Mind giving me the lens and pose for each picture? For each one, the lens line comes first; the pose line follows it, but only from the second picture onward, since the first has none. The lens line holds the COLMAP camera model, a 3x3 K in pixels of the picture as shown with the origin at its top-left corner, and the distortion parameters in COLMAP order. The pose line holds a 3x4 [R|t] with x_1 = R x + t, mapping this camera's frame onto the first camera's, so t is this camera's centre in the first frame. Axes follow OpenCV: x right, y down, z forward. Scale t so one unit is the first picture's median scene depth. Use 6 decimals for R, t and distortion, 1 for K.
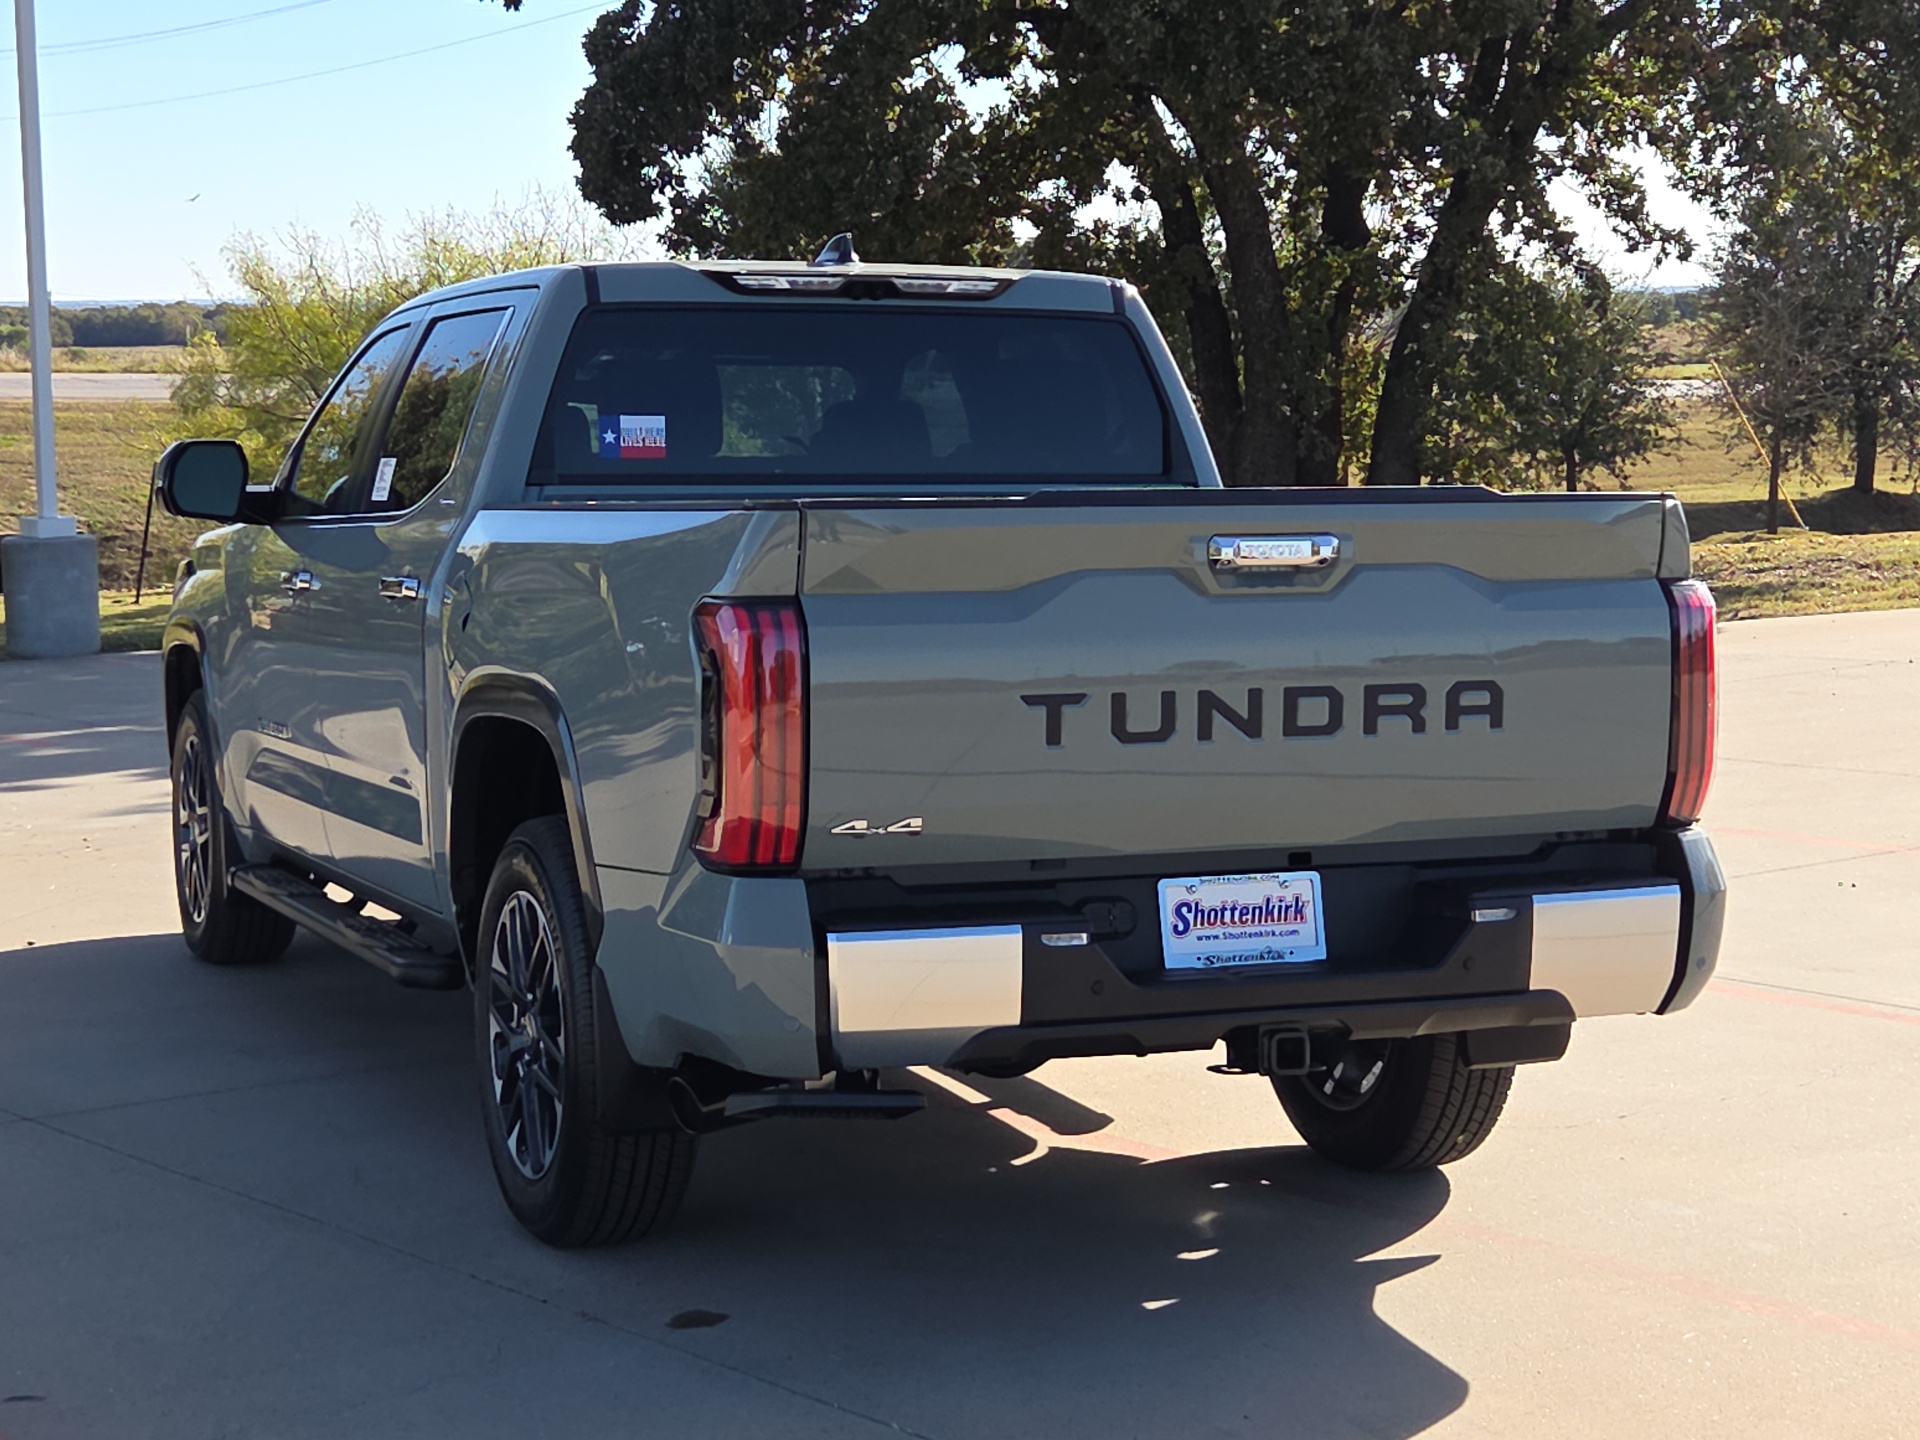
lens RADIAL K [[3400.3, 0, 964.0], [0, 3400.3, 704.9], [0, 0, 1]] dist [0.166883, 0.000000]
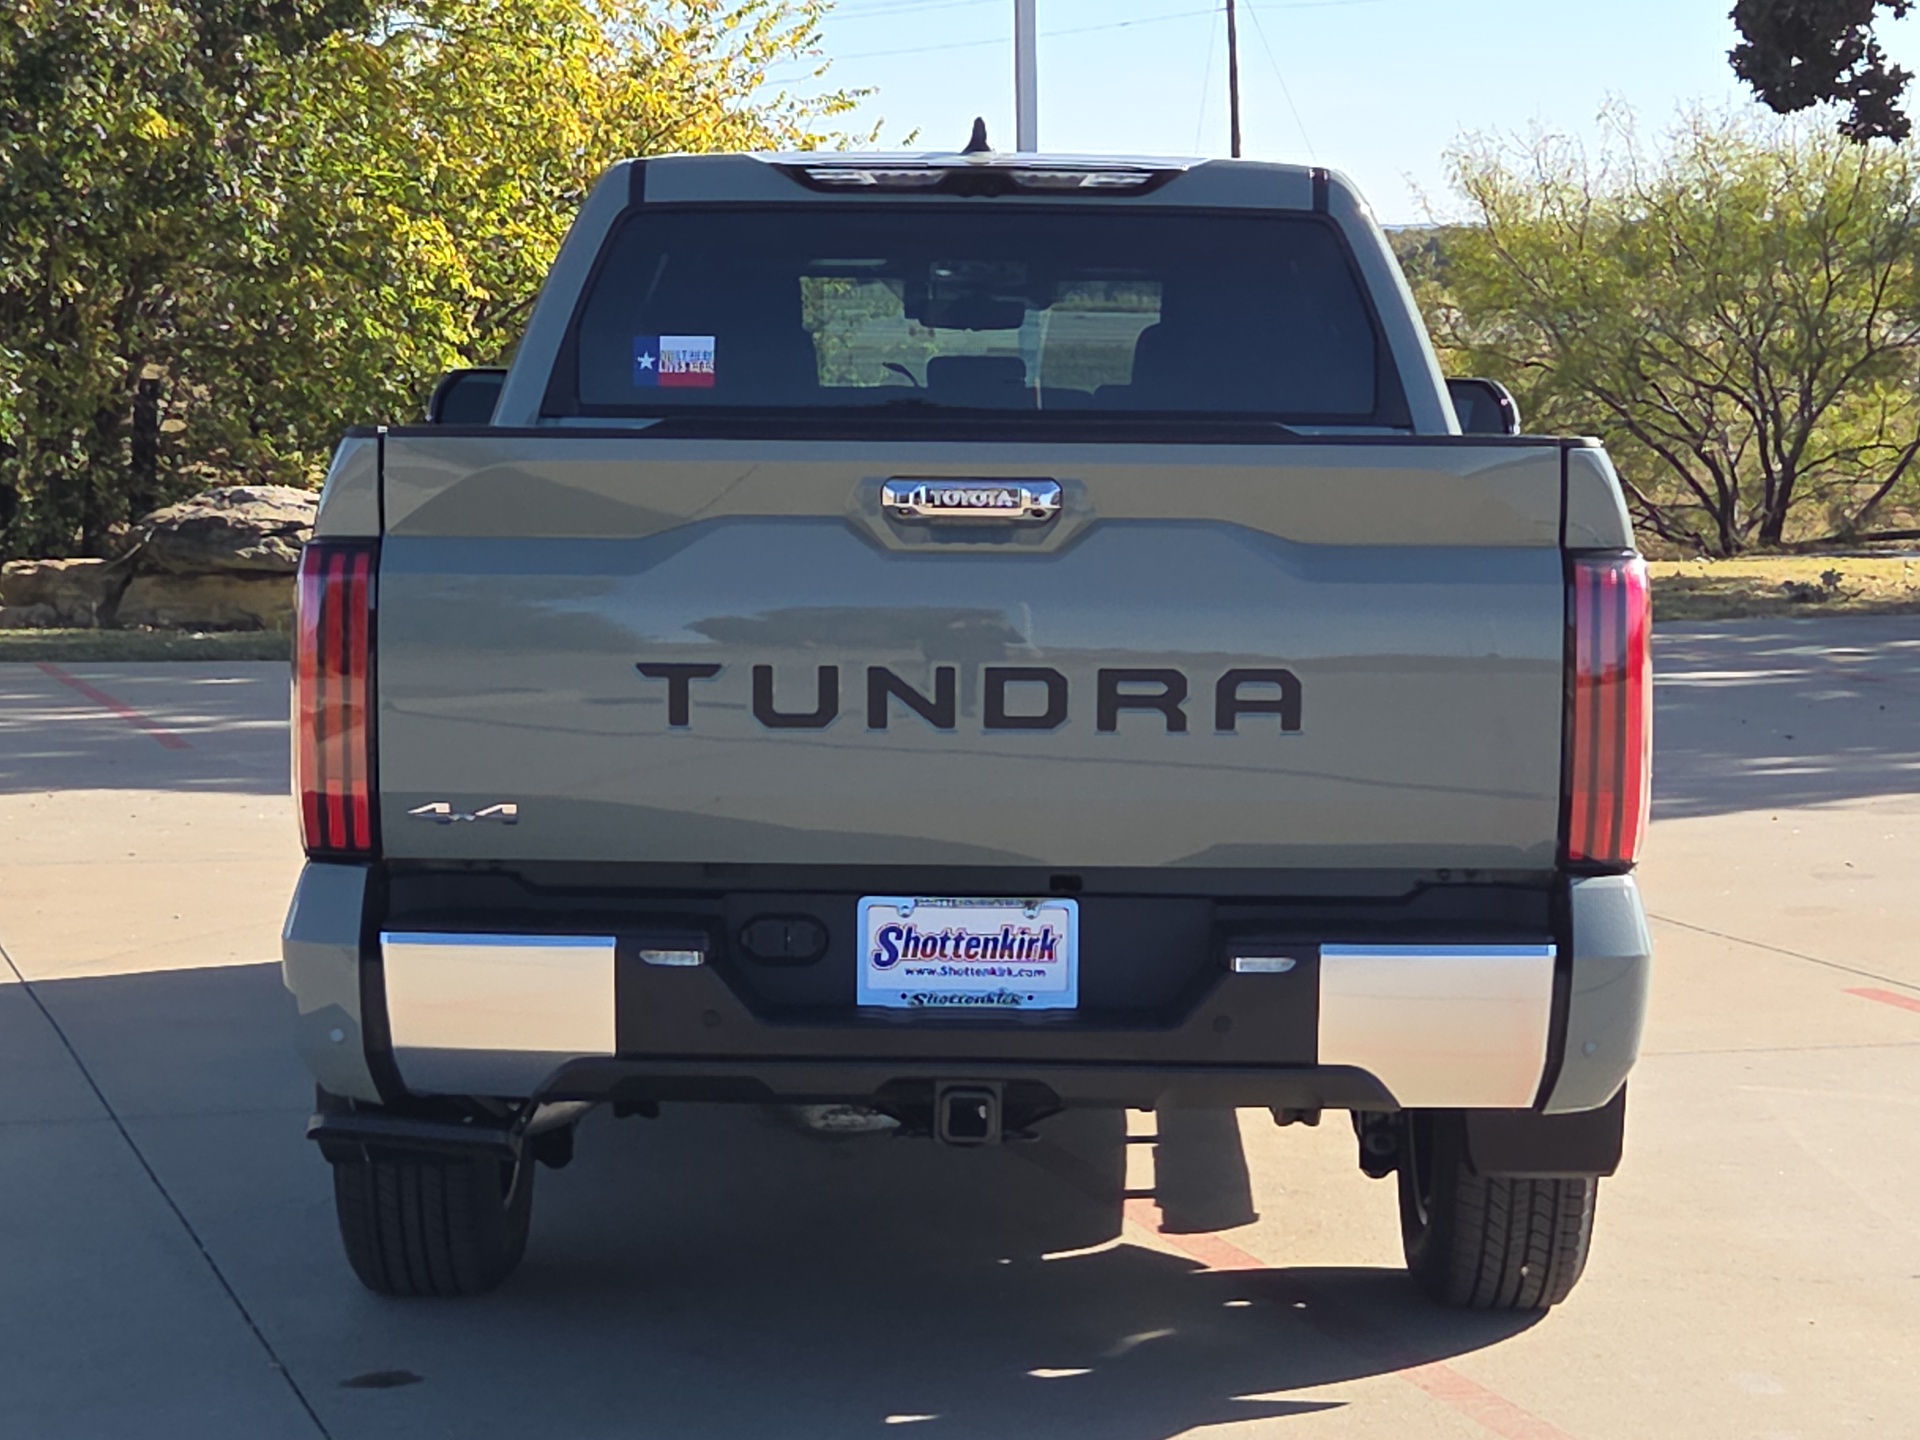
lens RADIAL K [[4313.8, 0, 950.0], [0, 4313.8, 728.6], [0, 0, 1]] dist [0.175579, 0.000000]
pose [[0.921771, 0.039788, -0.385689, 0.474470], [-0.039974, 0.999172, 0.007541, 0.001963], [0.385669, 0.008466, 0.922598, 0.047064]]
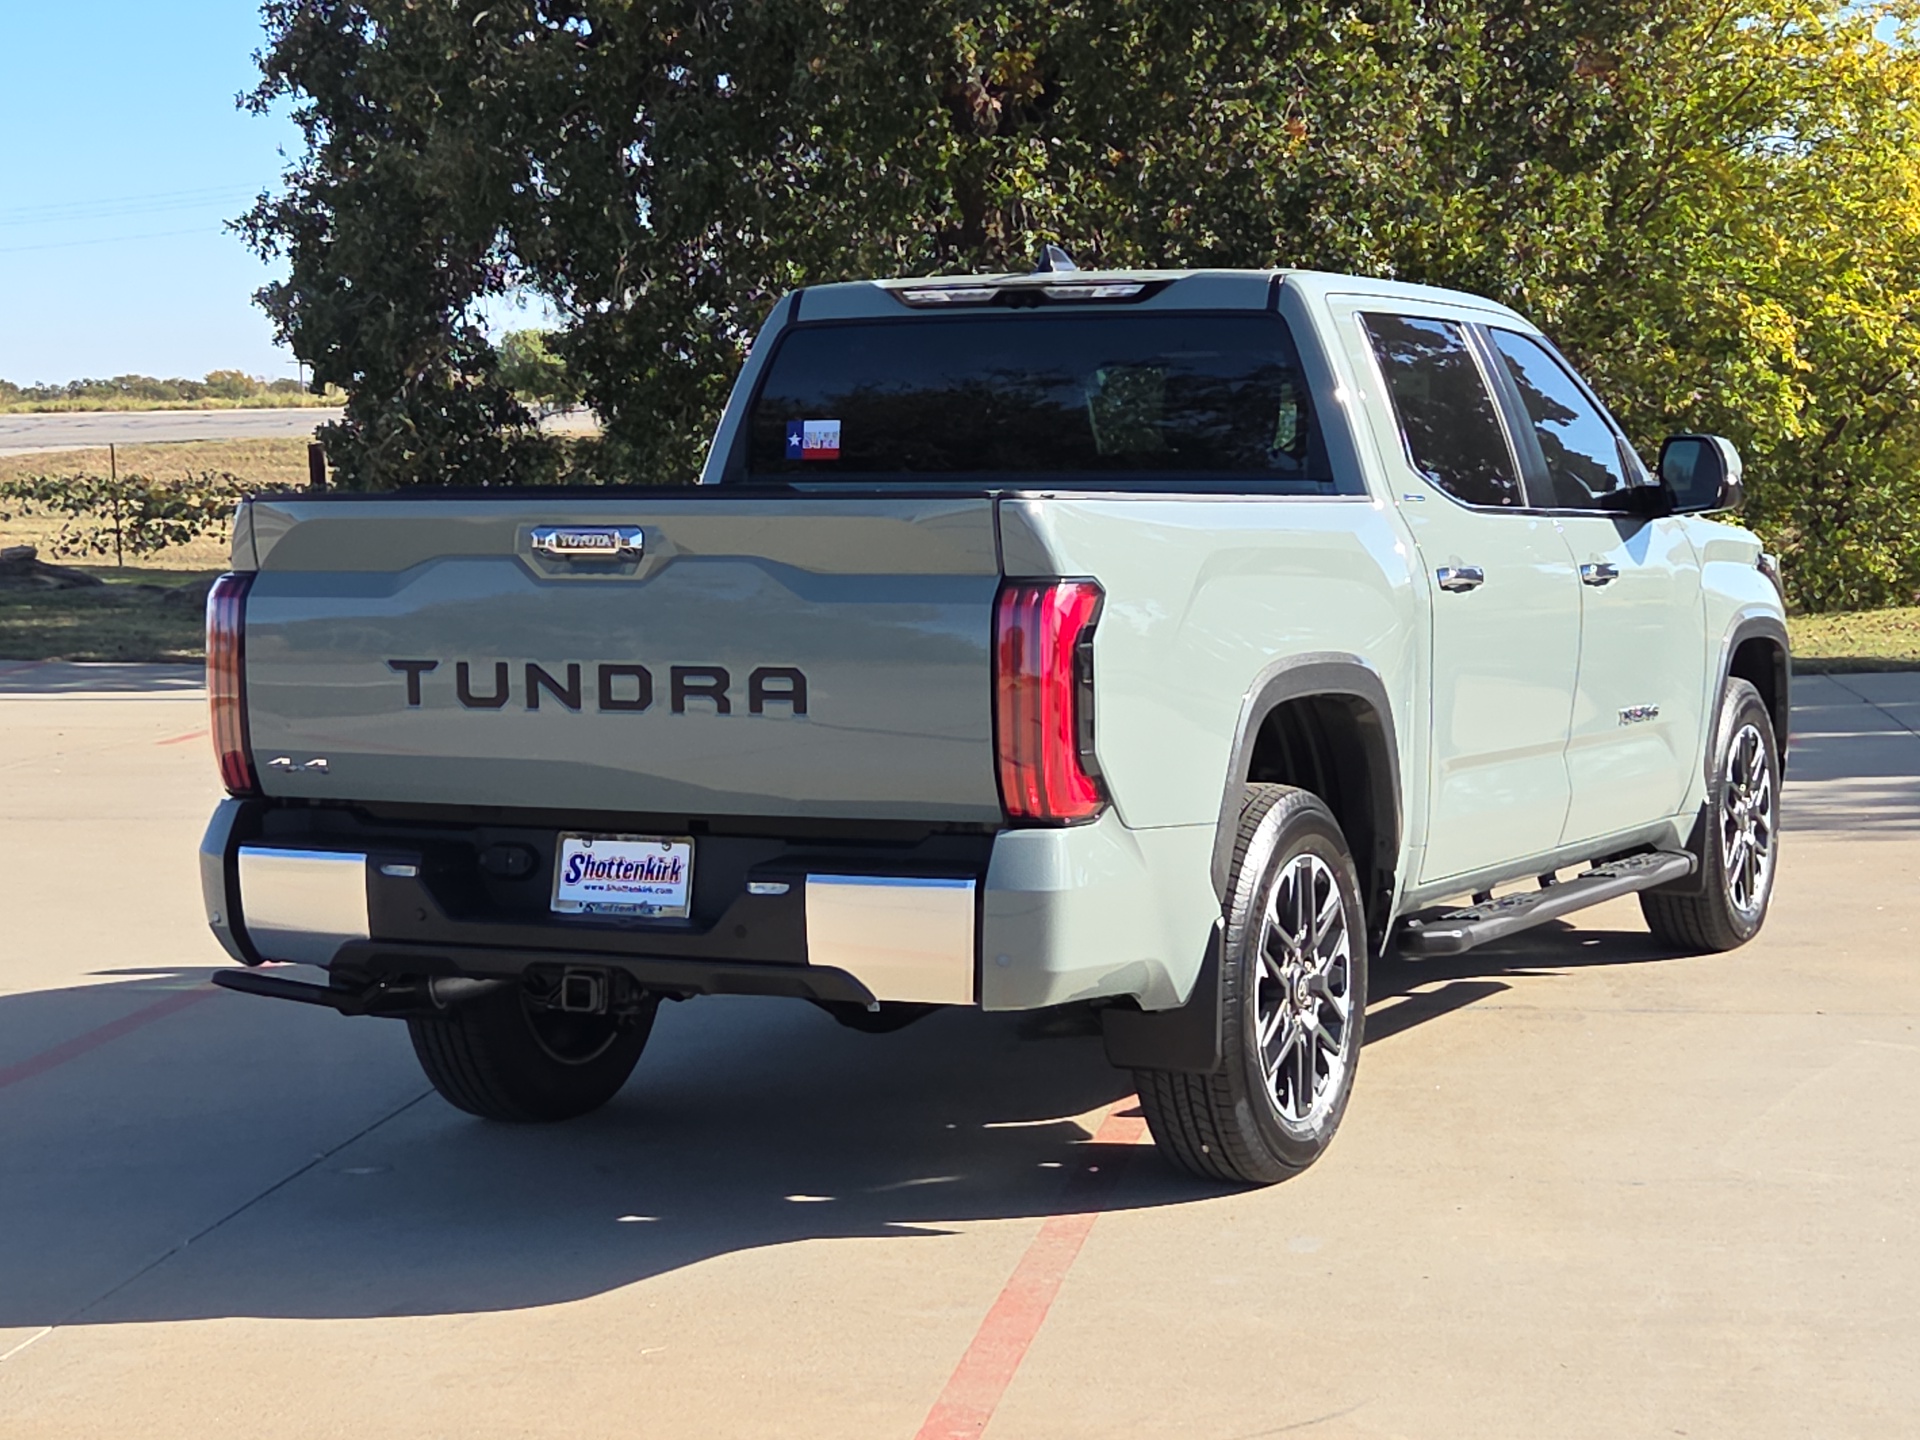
lens RADIAL K [[3747.3, 0, 966.2], [0, 3747.3, 724.7], [0, 0, 1]] dist [0.126272, 0.000000]
pose [[0.664680, 0.048747, -0.745537, 1.065594], [-0.048937, 0.998567, 0.021662, -0.017553], [0.745524, 0.022086, 0.666113, 0.270187]]
